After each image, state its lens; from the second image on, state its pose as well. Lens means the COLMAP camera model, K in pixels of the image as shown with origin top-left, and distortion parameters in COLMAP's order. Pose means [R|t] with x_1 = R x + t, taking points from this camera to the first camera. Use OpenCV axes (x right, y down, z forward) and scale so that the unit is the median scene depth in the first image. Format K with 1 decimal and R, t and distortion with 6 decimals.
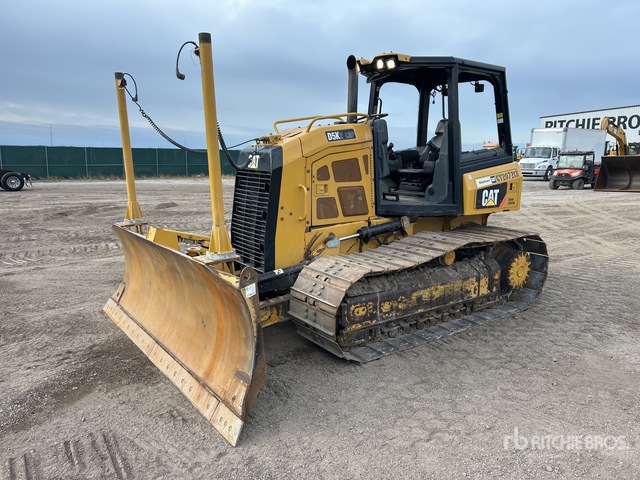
lens RADIAL K [[517.5, 0, 318.3], [0, 517.5, 243.3], [0, 0, 1]] dist [0.061447, -0.009455]
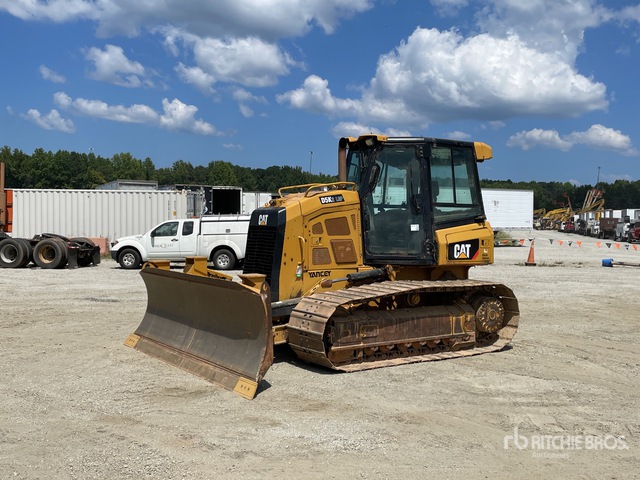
lens RADIAL K [[689.6, 0, 315.1], [0, 689.6, 238.1], [0, 0, 1]] dist [0.138979, 0.000000]
pose [[0.999597, 0.002386, -0.028297, 0.046473], [-0.006312, 0.990208, -0.139458, 0.113922], [0.027687, 0.139581, 0.989824, -0.615880]]
